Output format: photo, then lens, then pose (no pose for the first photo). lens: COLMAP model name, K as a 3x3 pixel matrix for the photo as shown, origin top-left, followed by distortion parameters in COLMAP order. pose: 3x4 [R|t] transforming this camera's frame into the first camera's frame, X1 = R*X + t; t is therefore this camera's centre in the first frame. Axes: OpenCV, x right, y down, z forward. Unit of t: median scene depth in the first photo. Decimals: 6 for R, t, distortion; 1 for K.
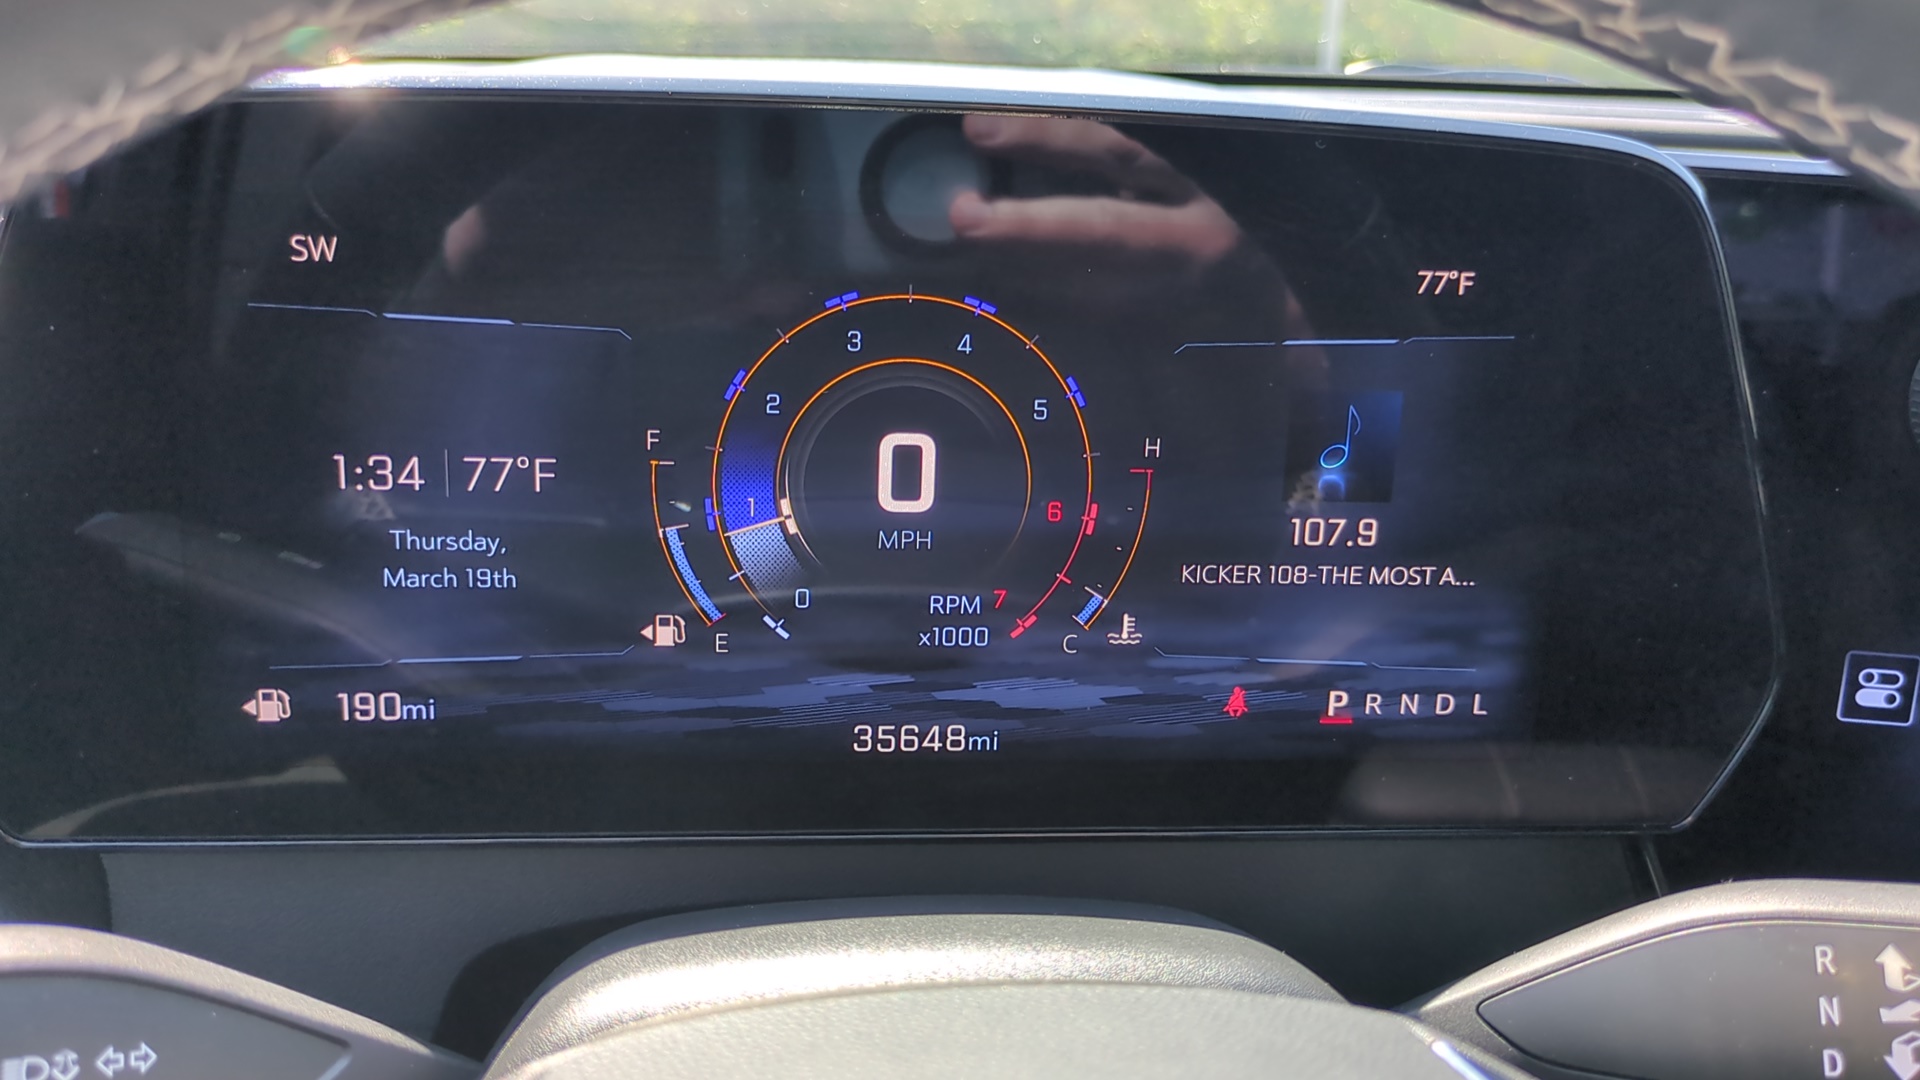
lens RADIAL K [[1784.5, 0, 964.0], [0, 1784.5, 540.5], [0, 0, 1]] dist [0.064514, 0.003659]
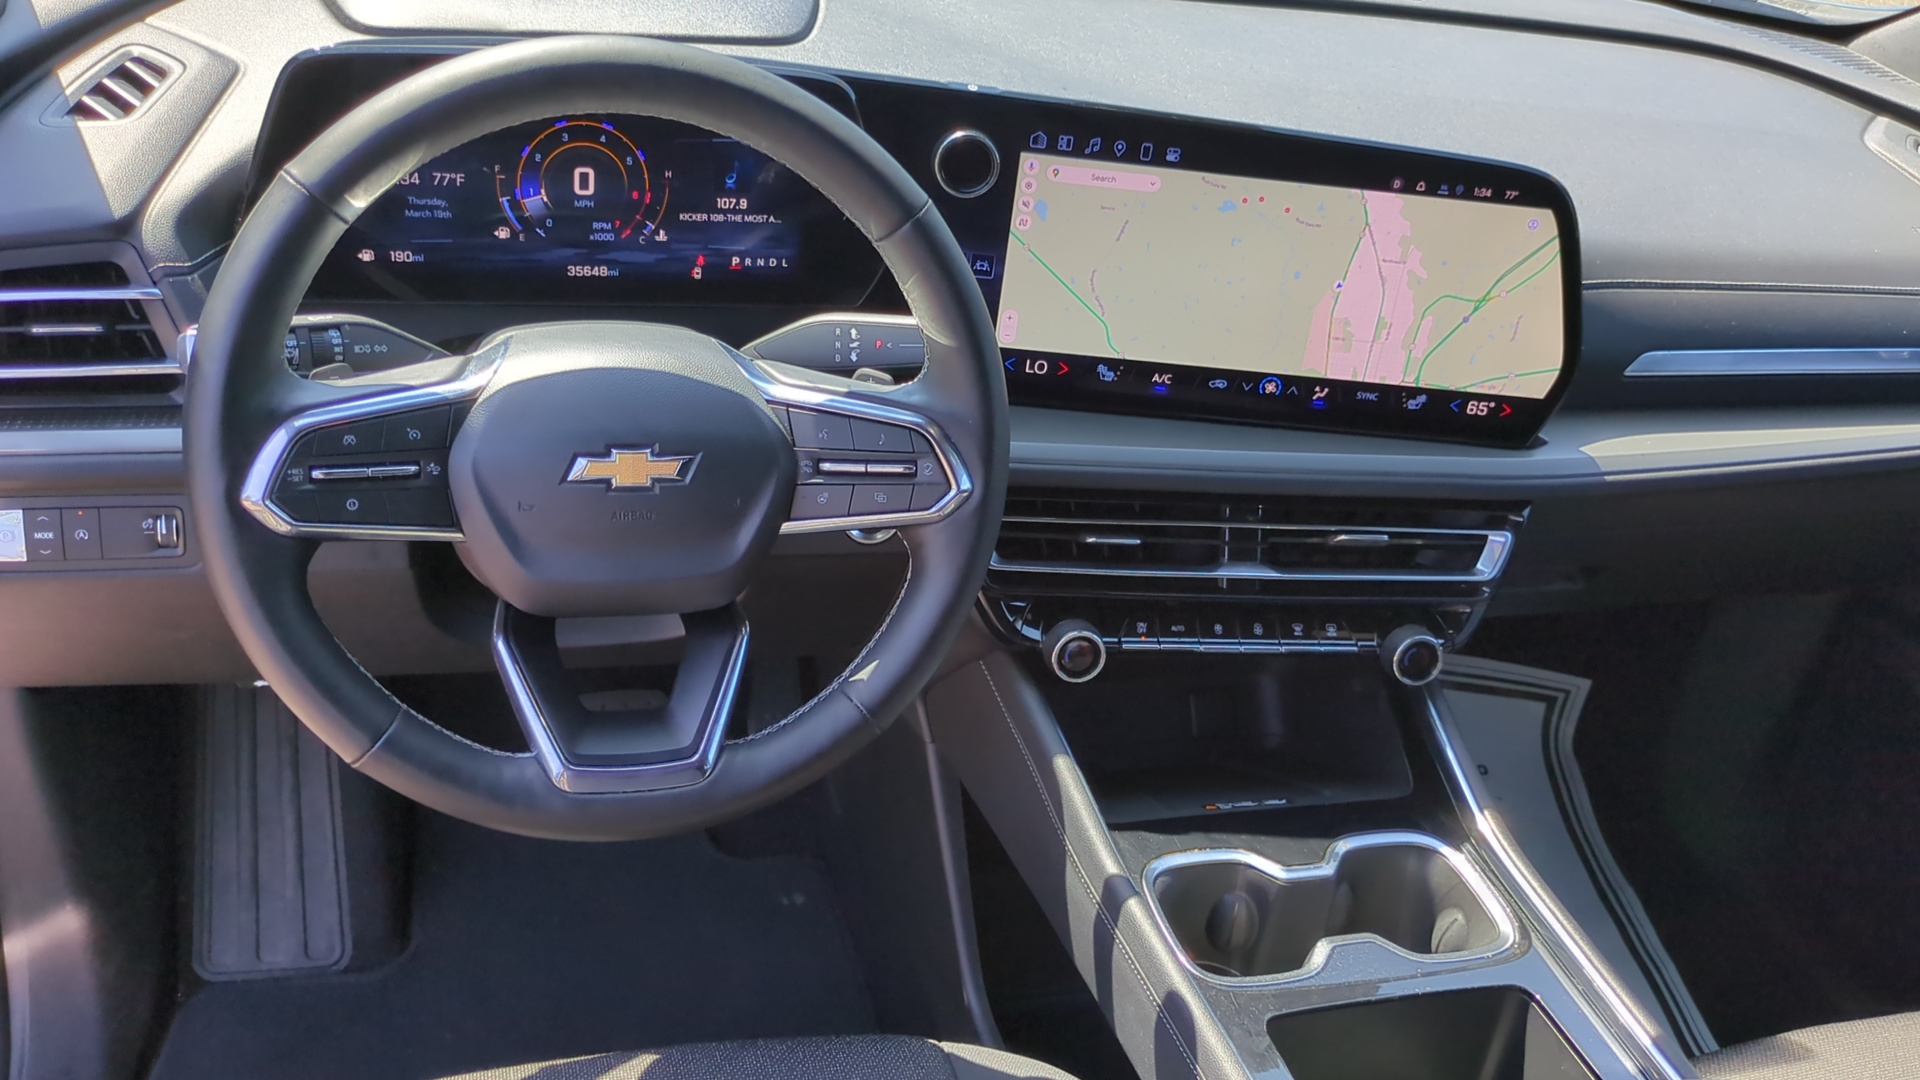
lens RADIAL K [[1784.5, 0, 958.7], [0, 1784.5, 545.4], [0, 0, 1]] dist [0.064514, 0.003659]
pose [[0.985014, -0.013421, 0.171950, 0.060478], [-0.029709, 0.968863, 0.245808, -0.202463], [-0.169895, -0.247233, 0.953945, -2.106501]]
